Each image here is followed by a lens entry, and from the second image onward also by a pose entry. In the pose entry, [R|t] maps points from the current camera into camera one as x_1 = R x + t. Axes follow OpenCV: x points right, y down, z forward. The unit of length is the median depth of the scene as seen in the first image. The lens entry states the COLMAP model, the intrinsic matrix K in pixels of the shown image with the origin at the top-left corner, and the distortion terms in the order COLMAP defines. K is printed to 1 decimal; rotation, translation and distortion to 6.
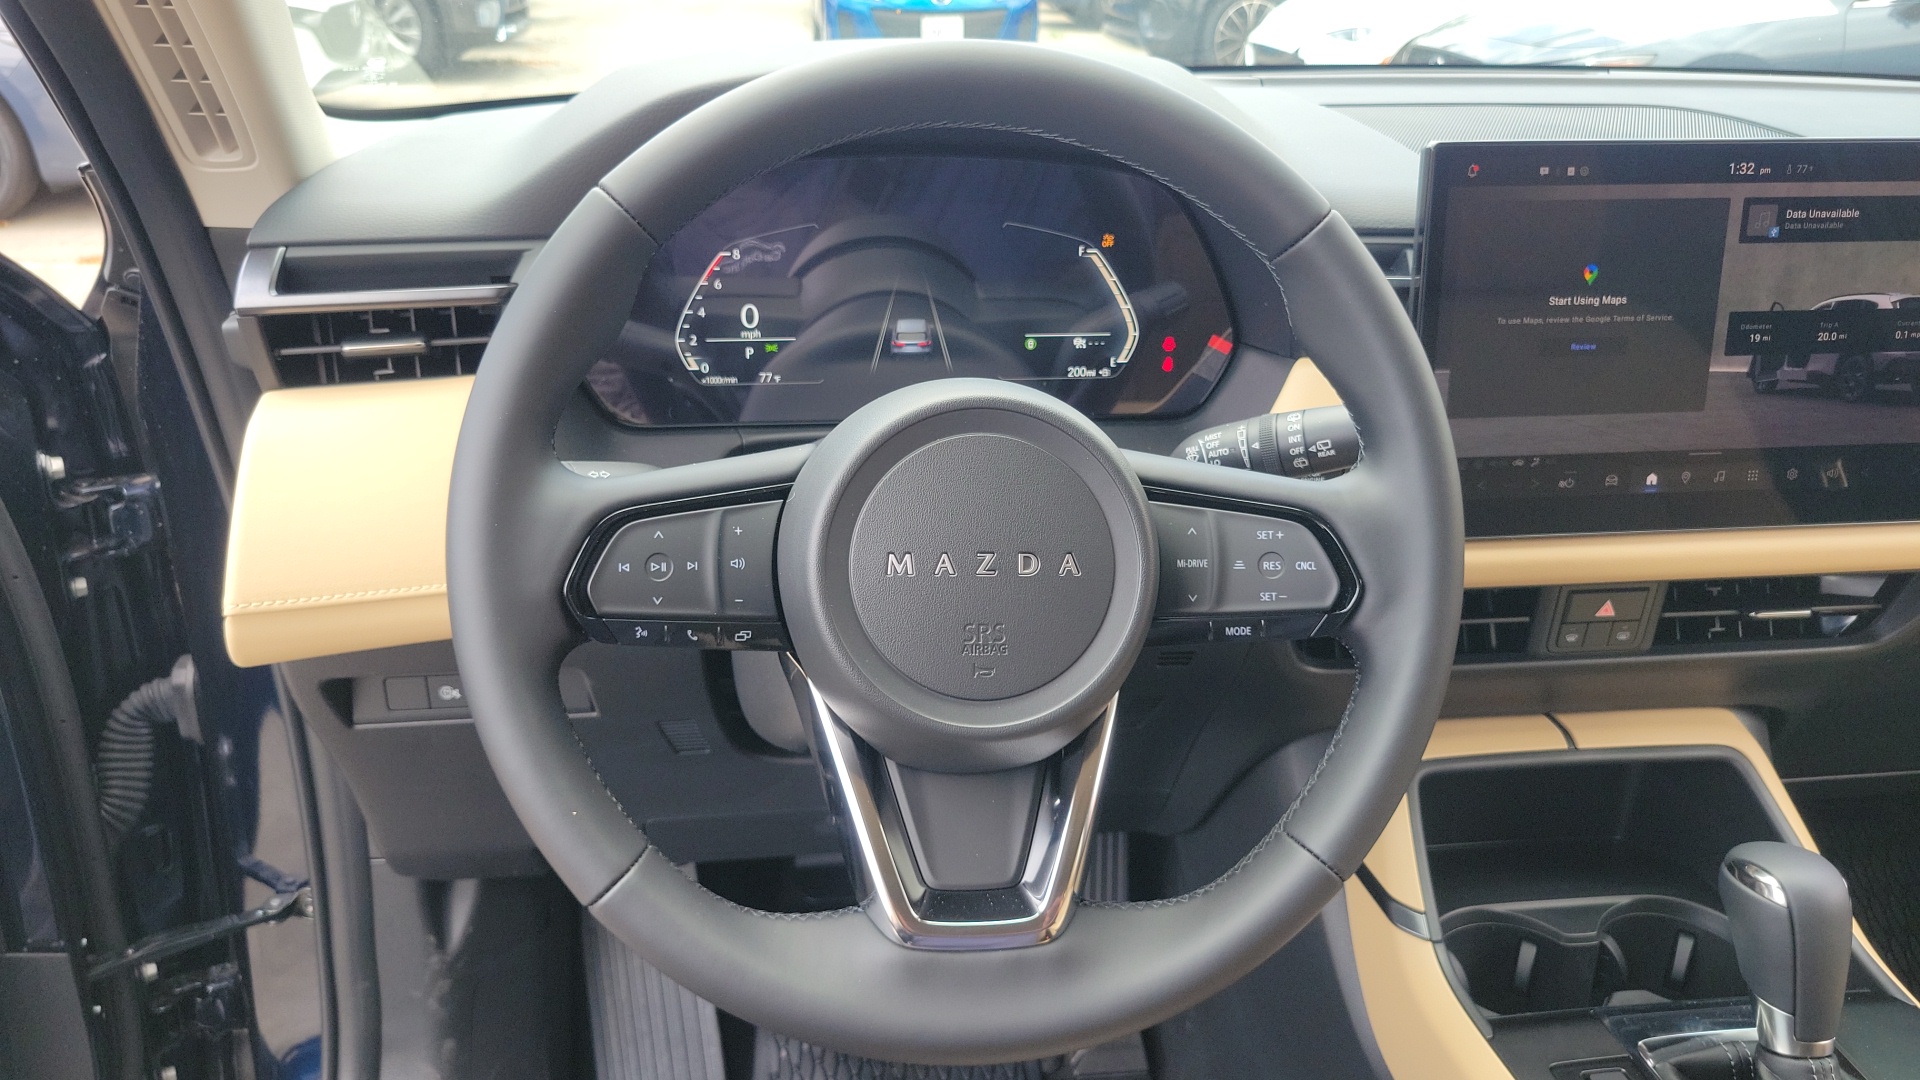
lens RADIAL K [[1464.3, 0, 971.7], [0, 1464.3, 527.6], [0, 0, 1]] dist [0.026622, -0.012841]
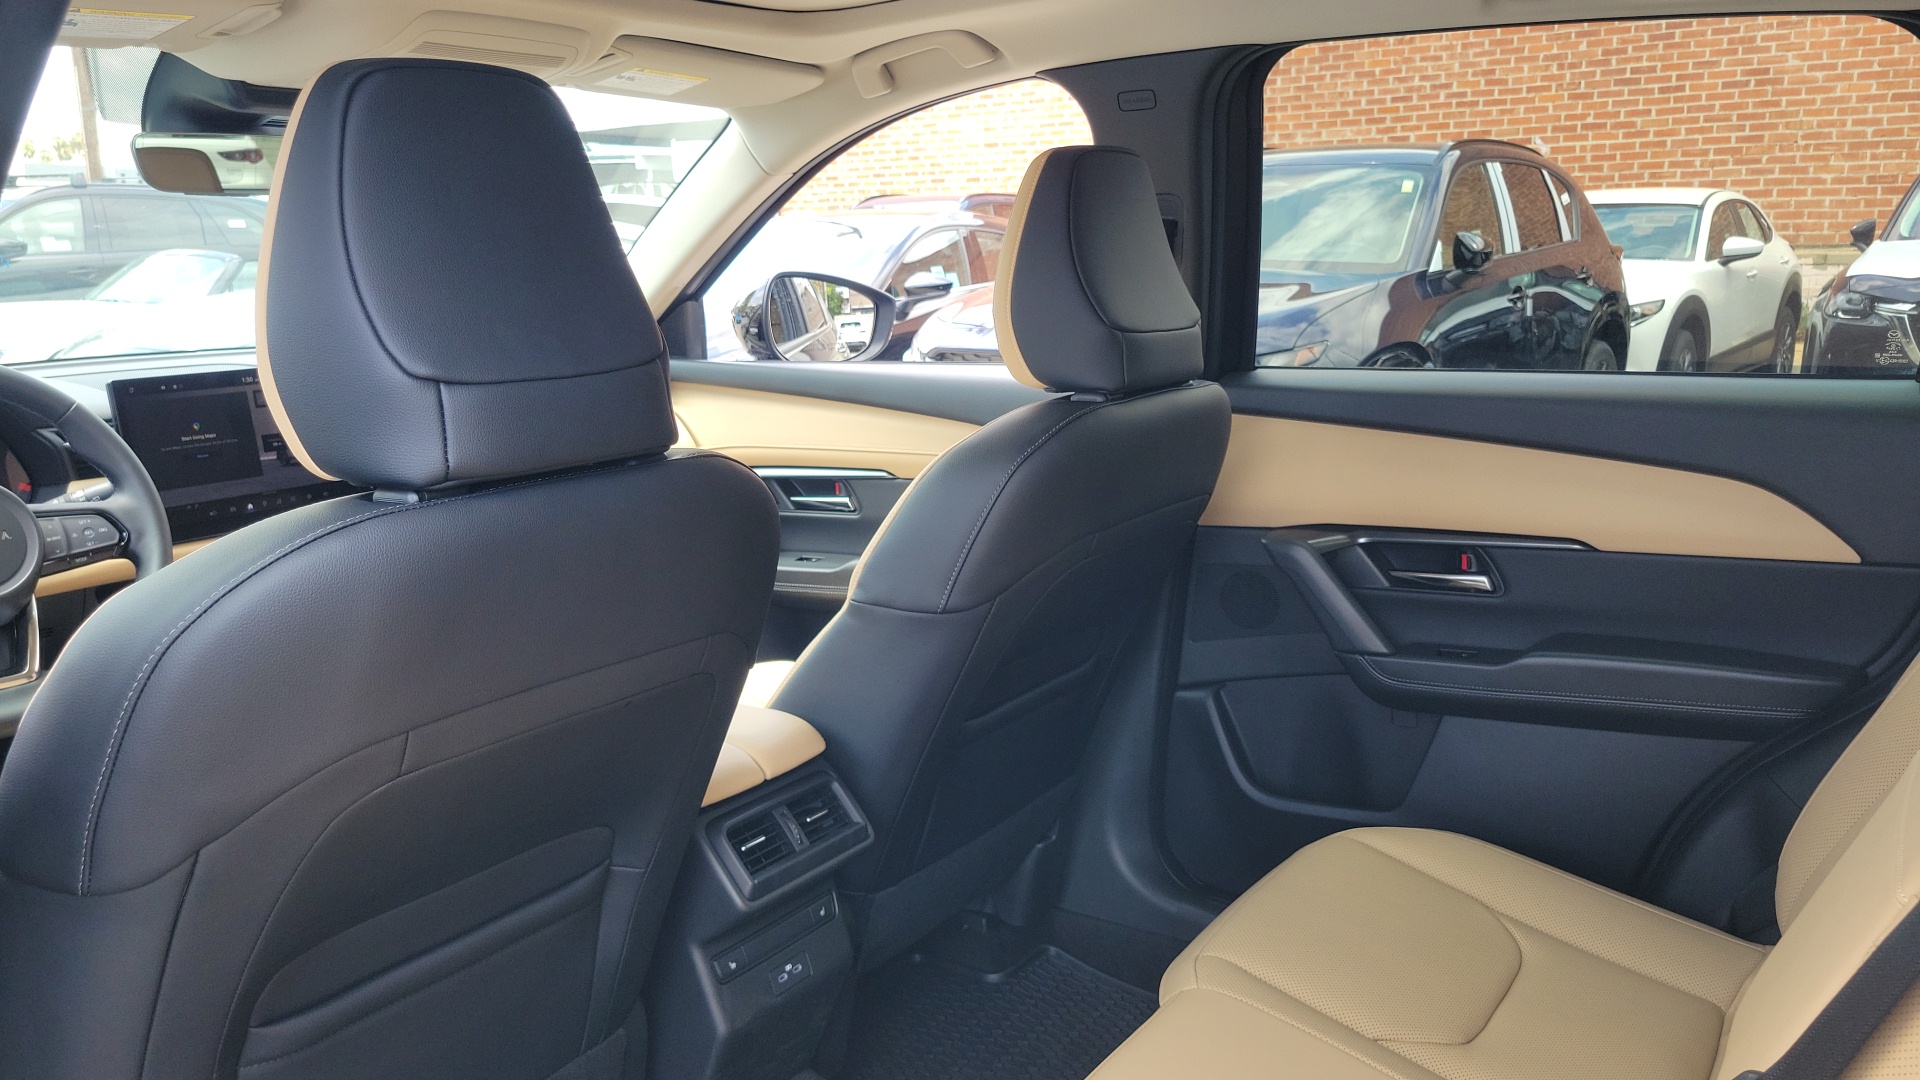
lens RADIAL K [[1464.3, 0, 998.4], [0, 1464.3, 525.5], [0, 0, 1]] dist [0.026622, -0.012841]
pose [[0.655995, -0.173481, 0.734558, -0.527920], [0.310176, 0.949210, -0.052826, 0.521400], [-0.688086, 0.262496, 0.676486, -1.515253]]
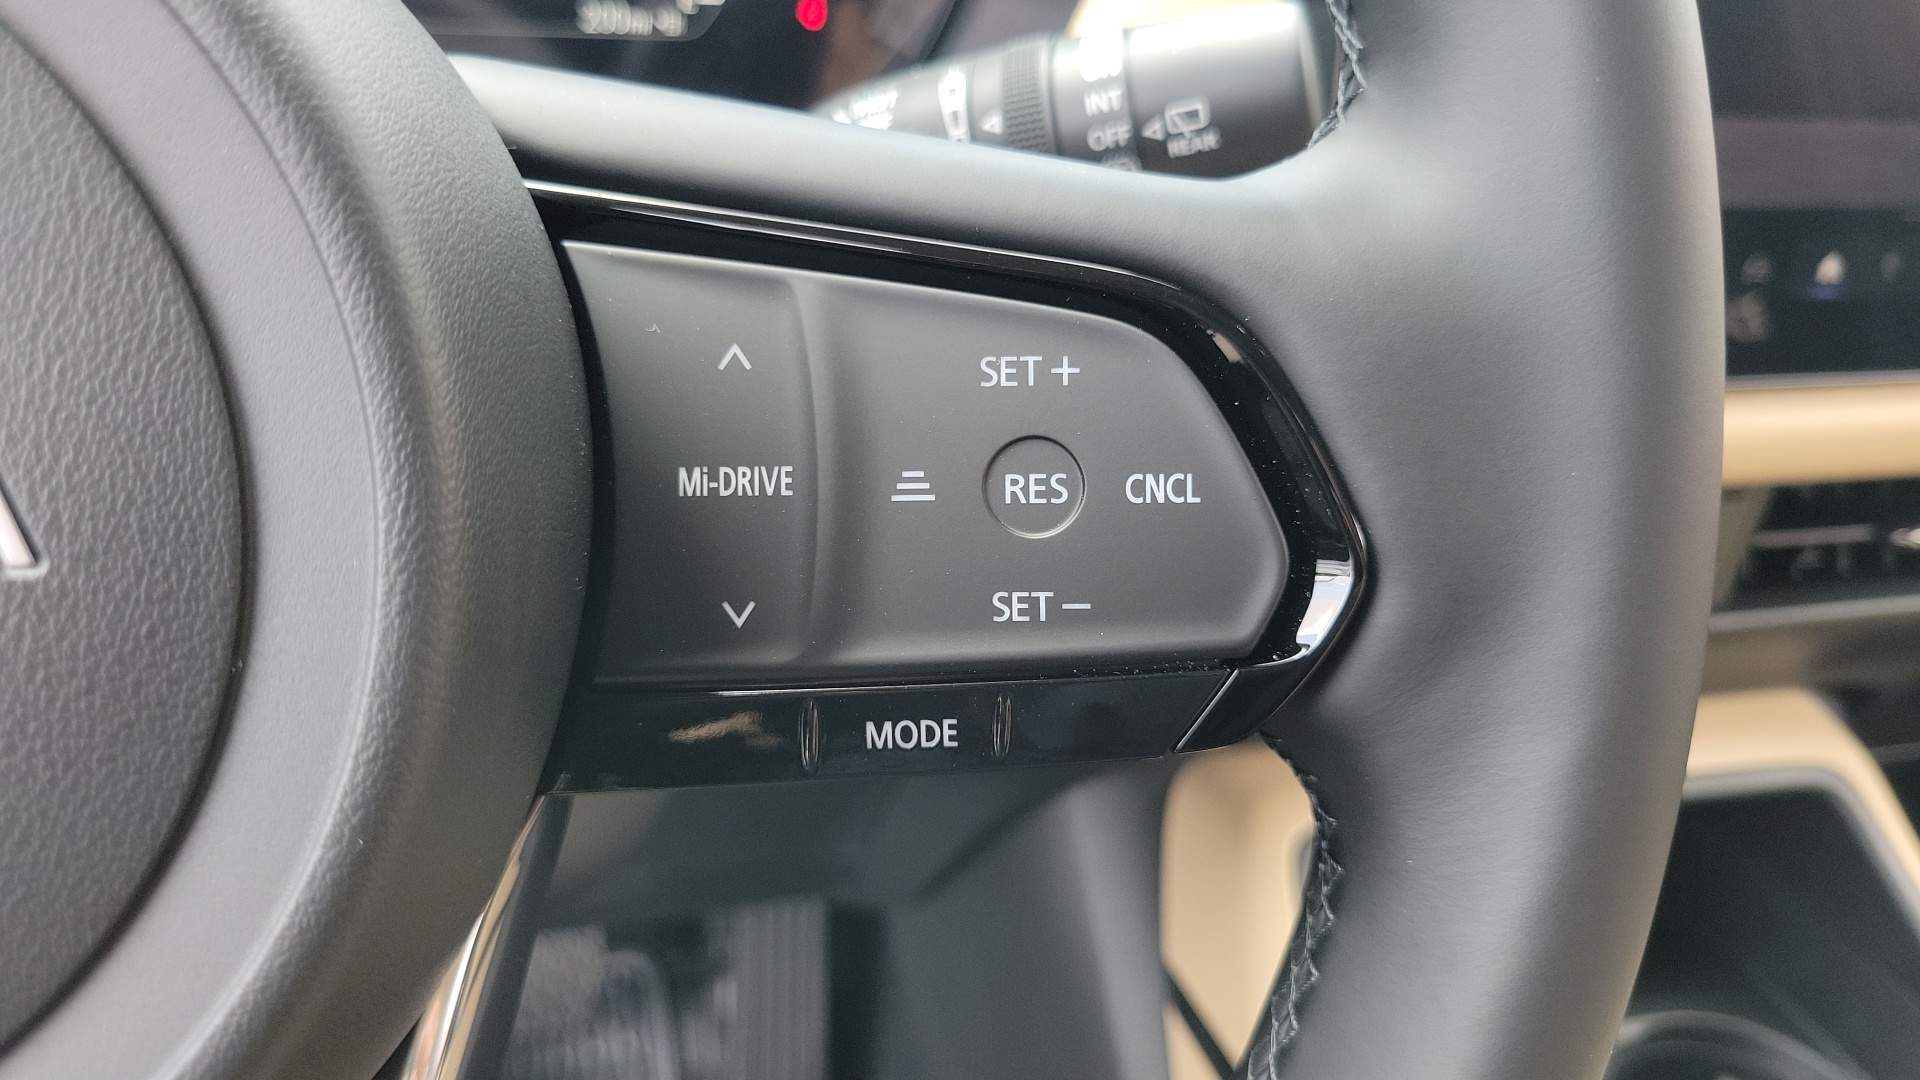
lens RADIAL K [[1464.3, 0, 954.1], [0, 1464.3, 530.5], [0, 0, 1]] dist [0.026622, -0.012841]
pose [[0.989673, -0.014982, 0.142558, 0.120993], [0.002191, 0.995988, 0.089463, 0.007863], [-0.143327, -0.088226, 0.985735, 0.587899]]
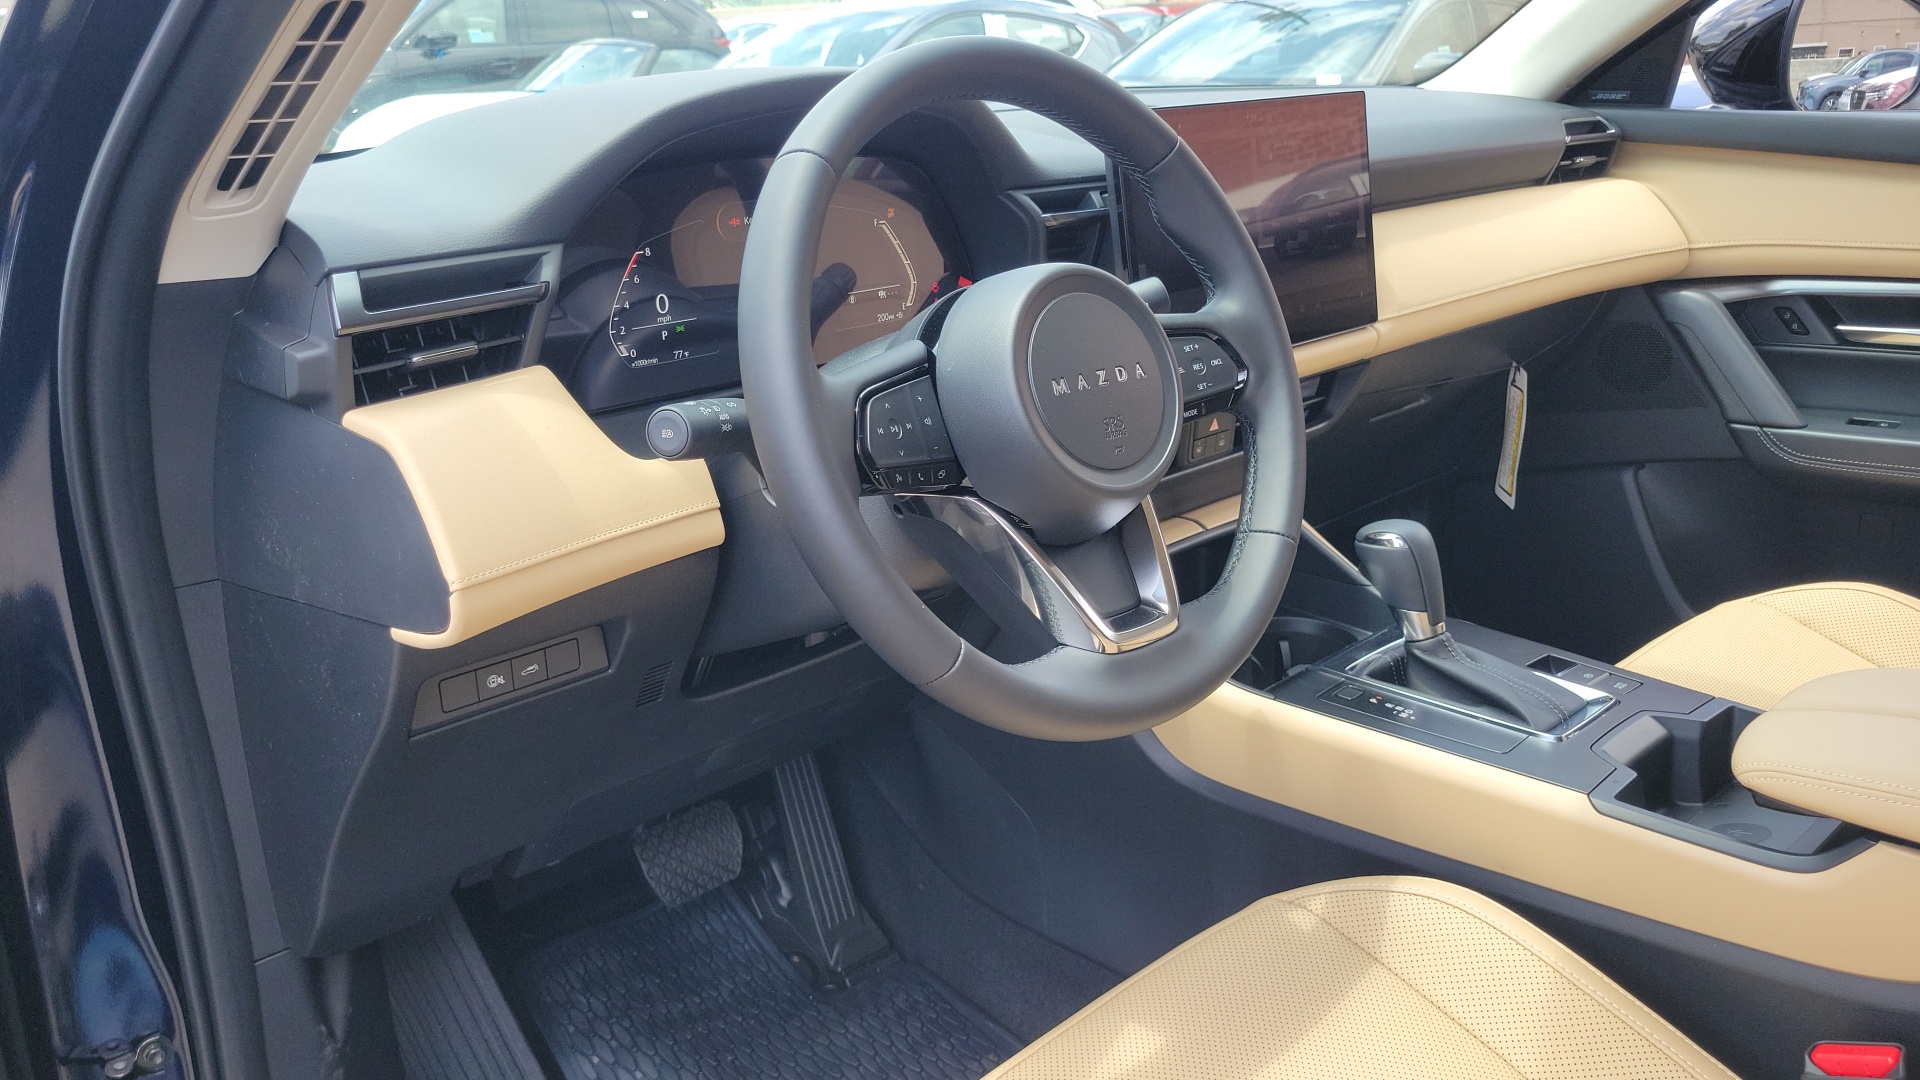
lens RADIAL K [[1464.3, 0, 958.2], [0, 1464.3, 533.6], [0, 0, 1]] dist [0.026622, -0.012841]
pose [[0.809030, -0.221511, 0.544430, -0.686927], [0.257531, 0.966214, 0.010426, 0.089985], [-0.528345, 0.131772, 0.838741, -0.100539]]
